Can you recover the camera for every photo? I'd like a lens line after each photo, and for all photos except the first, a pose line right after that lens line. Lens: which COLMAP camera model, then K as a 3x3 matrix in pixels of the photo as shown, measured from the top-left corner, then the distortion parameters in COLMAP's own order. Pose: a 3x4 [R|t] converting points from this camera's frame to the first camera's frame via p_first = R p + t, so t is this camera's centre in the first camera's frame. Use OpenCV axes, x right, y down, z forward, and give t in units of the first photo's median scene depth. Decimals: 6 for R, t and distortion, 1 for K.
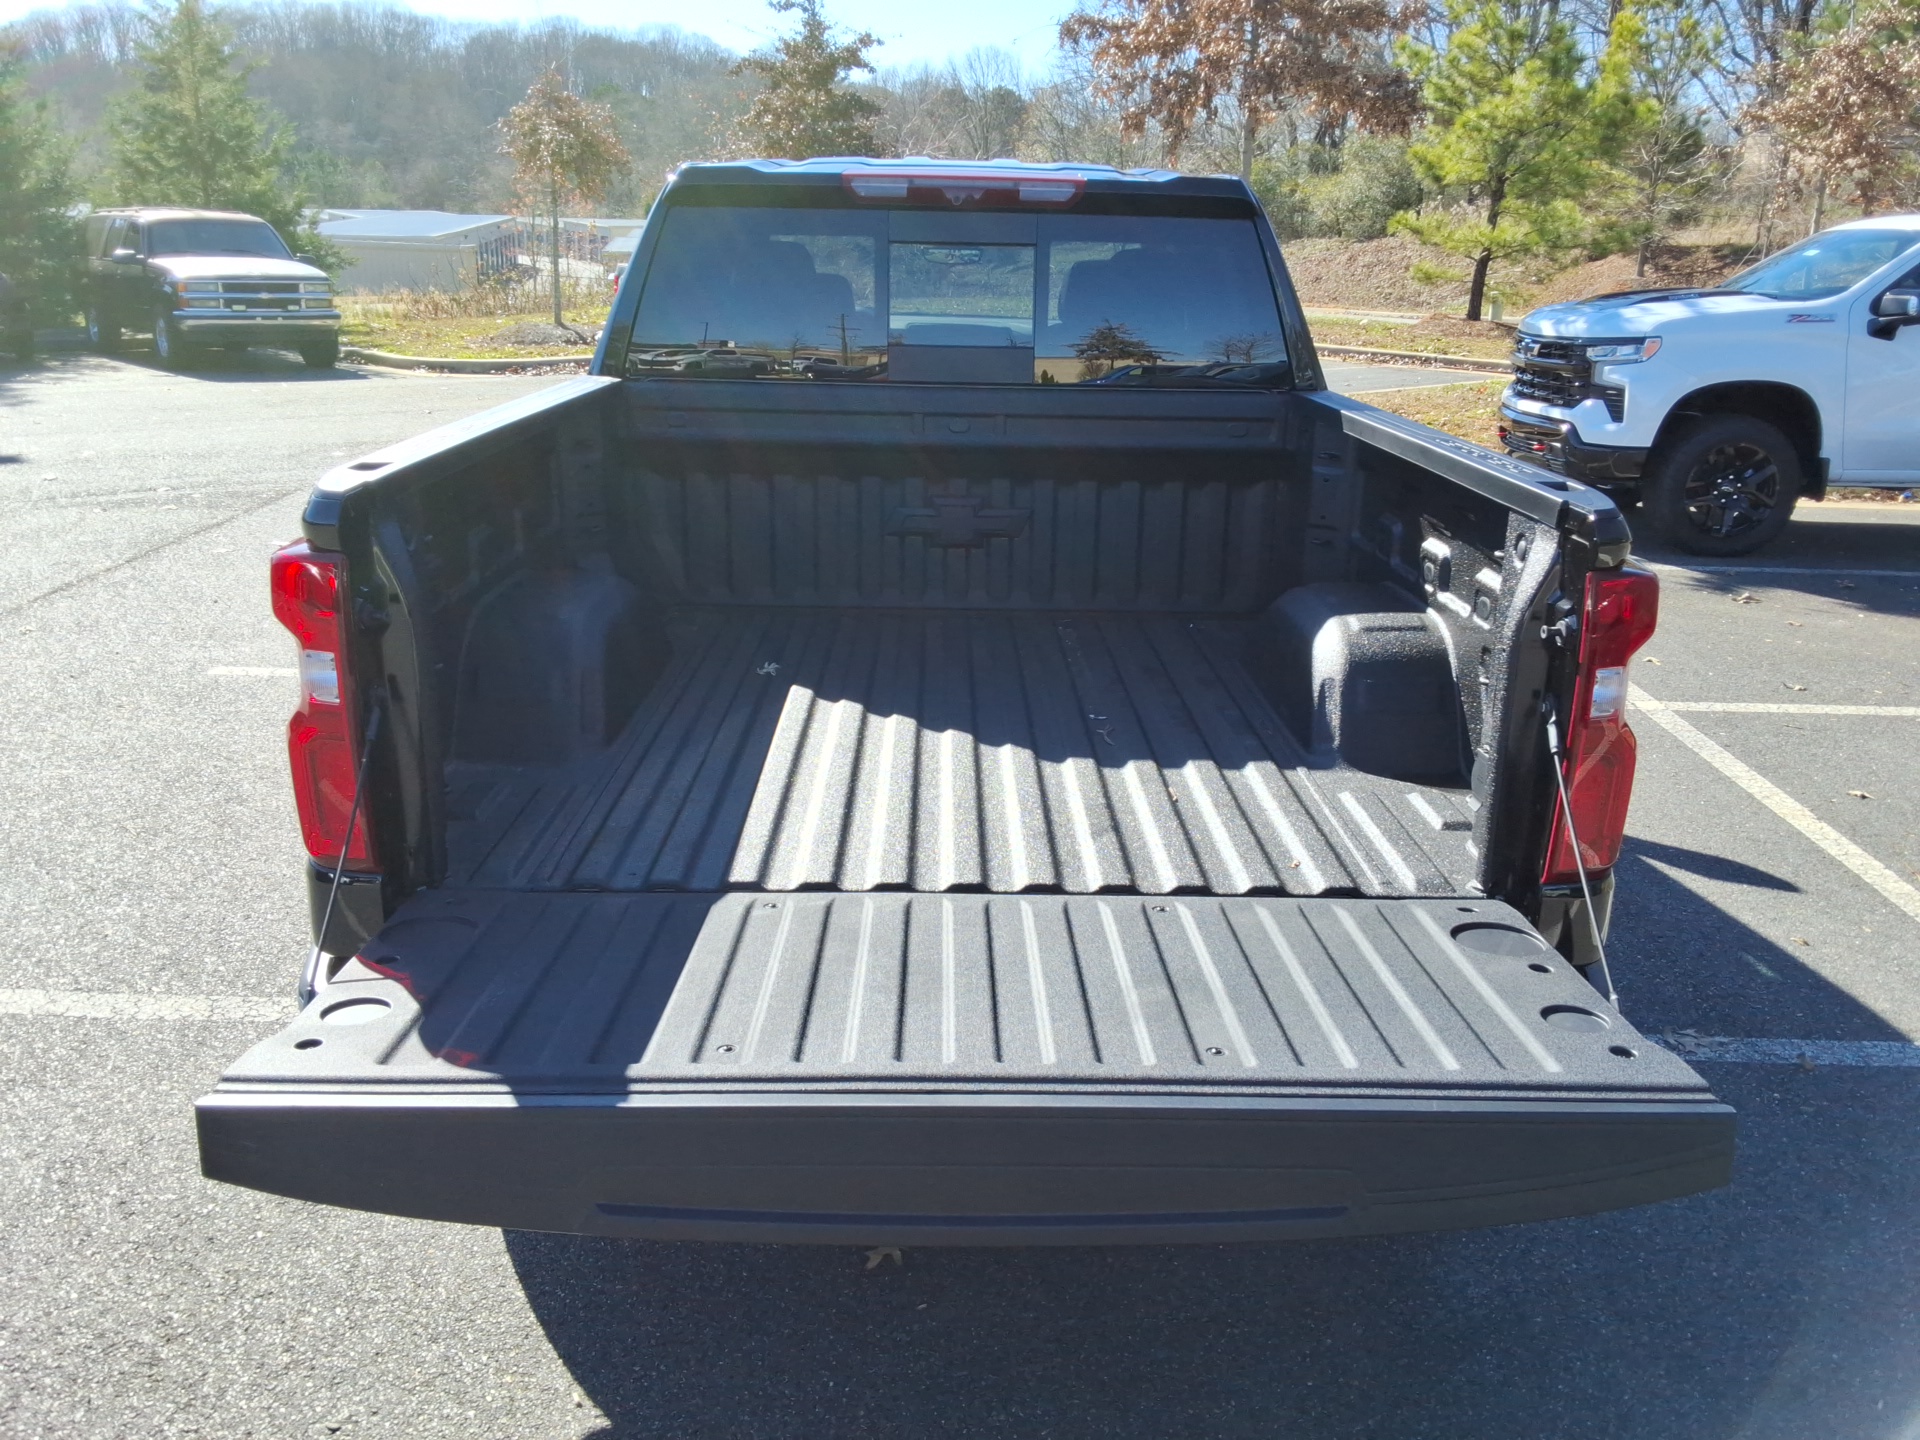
lens RADIAL K [[1534.3, 0, 975.8], [0, 1534.3, 724.9], [0, 0, 1]] dist [0.066820, -0.114914]
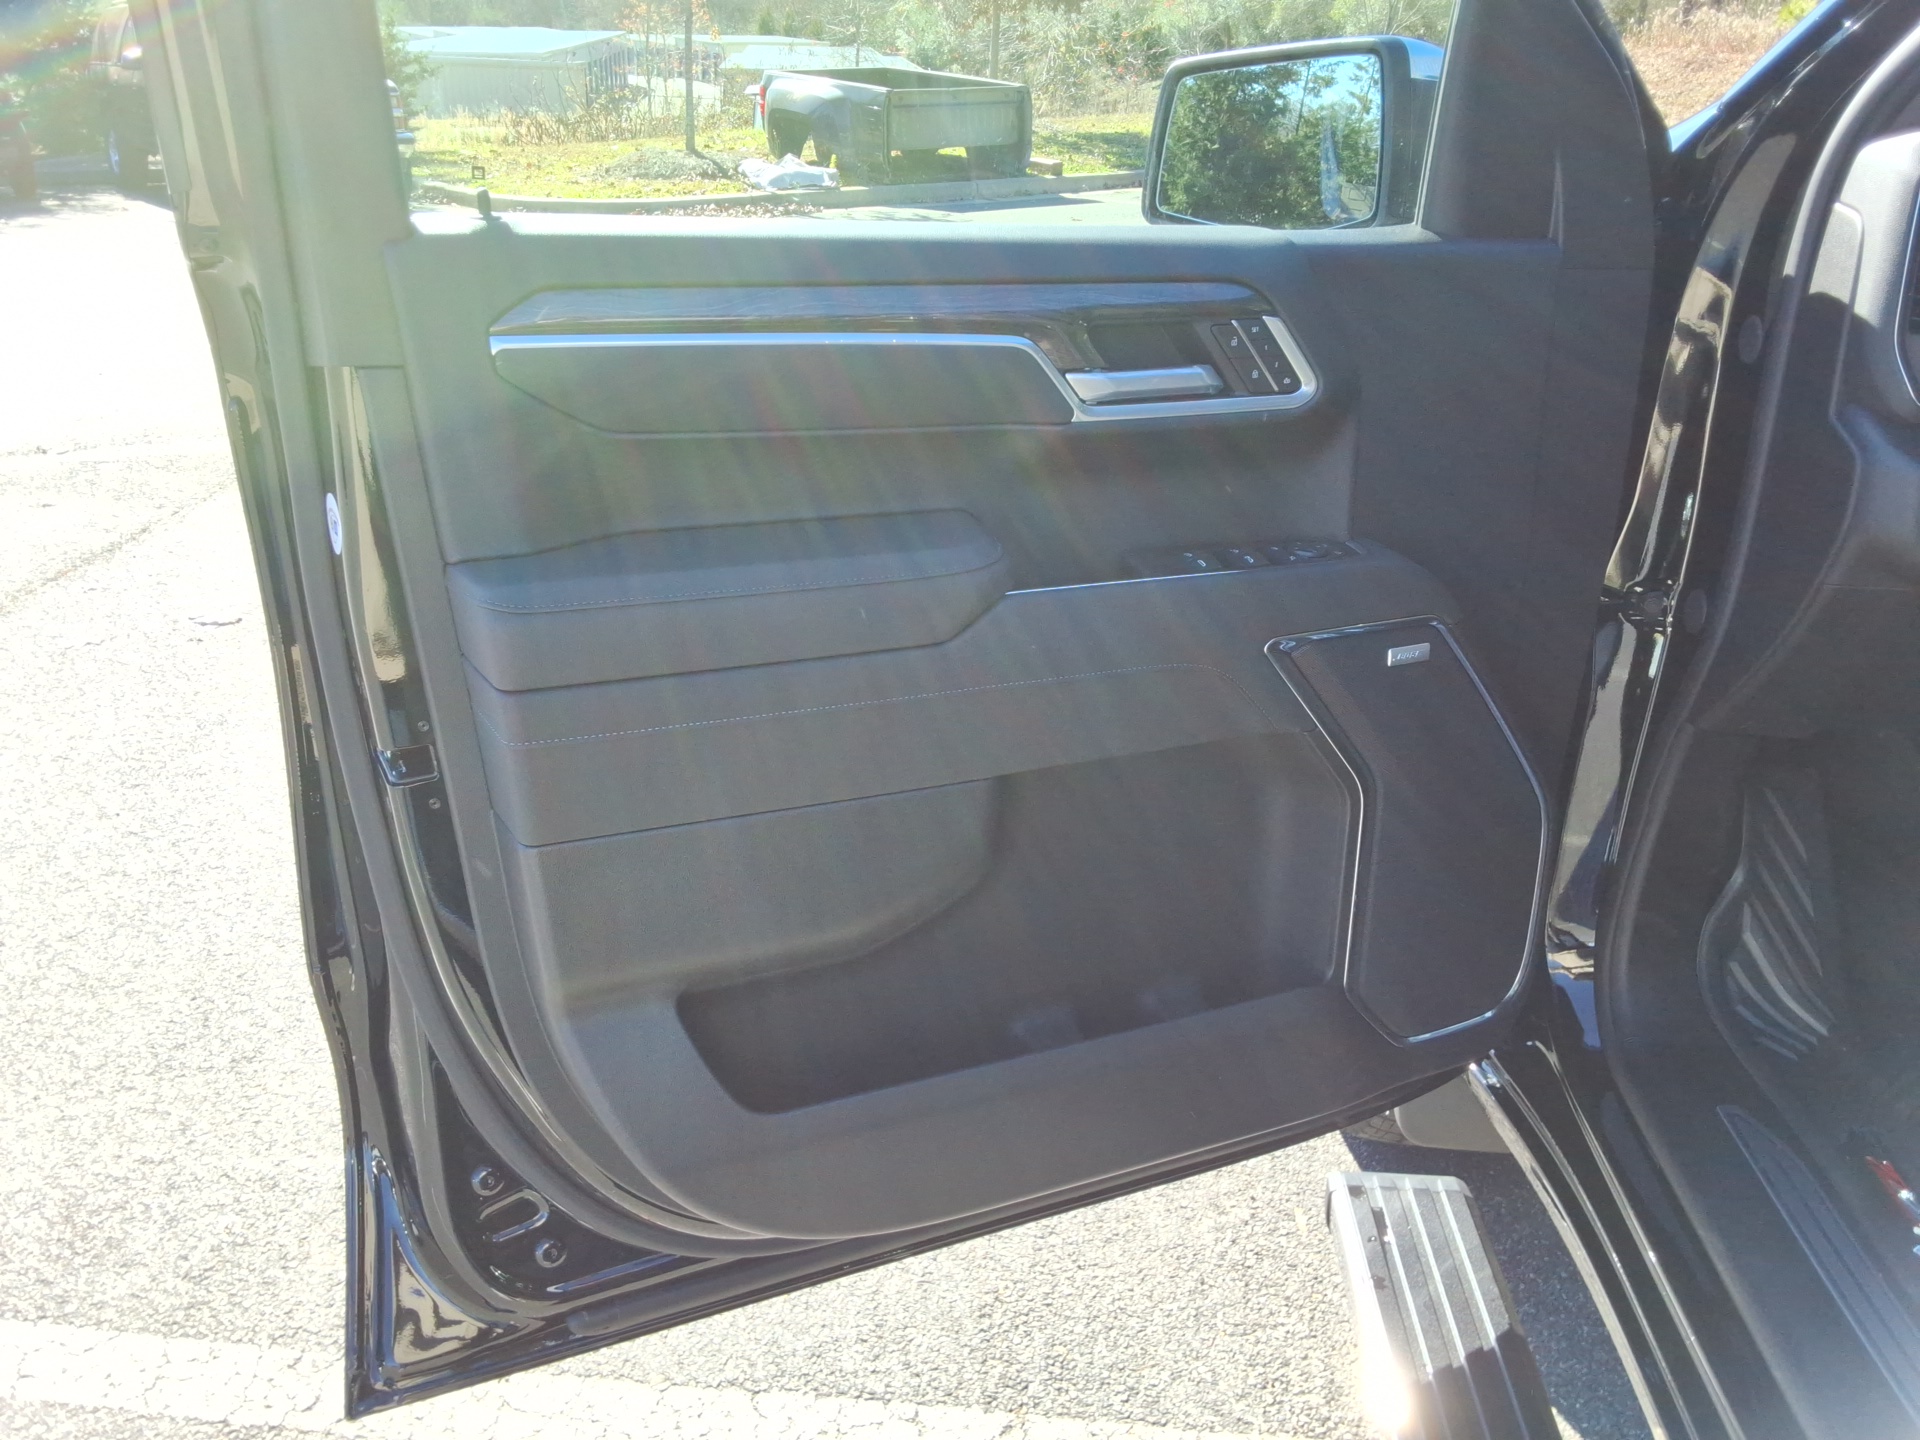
lens RADIAL K [[1534.3, 0, 978.0], [0, 1534.3, 716.5], [0, 0, 1]] dist [0.066820, -0.114914]
pose [[0.997633, 0.025718, -0.063770, -0.076842], [-0.019418, 0.995044, 0.097523, -0.061188], [0.065963, -0.096054, 0.993188, 0.232993]]
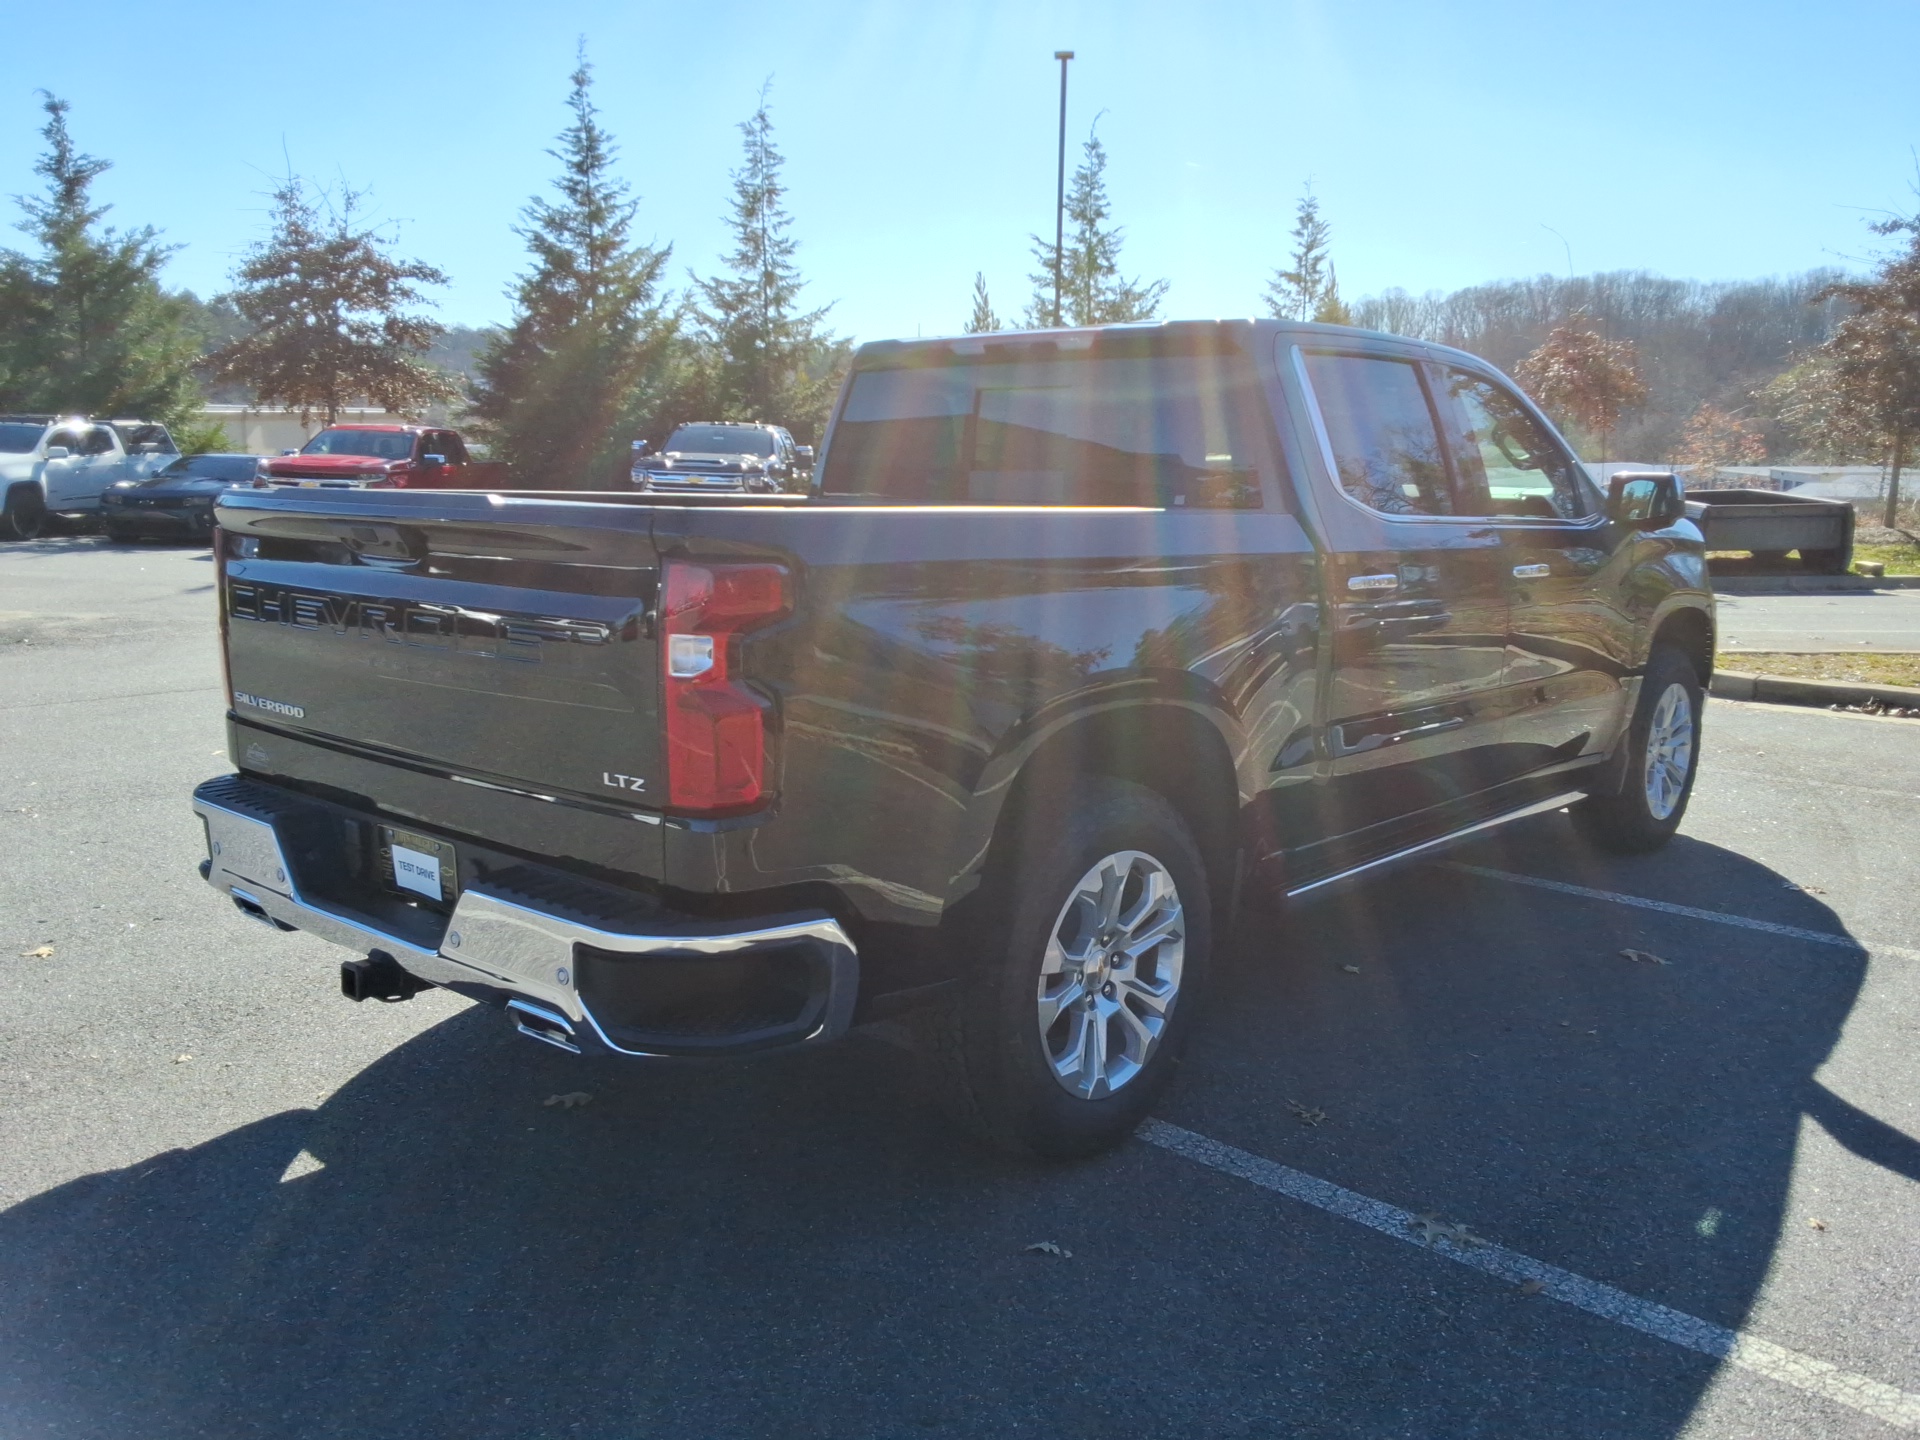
lens RADIAL K [[1534.3, 0, 965.8], [0, 1534.3, 715.4], [0, 0, 1]] dist [0.066820, -0.114914]
pose [[0.739138, 0.088006, -0.667780, 0.151109], [-0.194236, 0.977159, -0.086214, 0.009685], [0.644940, 0.193431, 0.739349, 0.025827]]
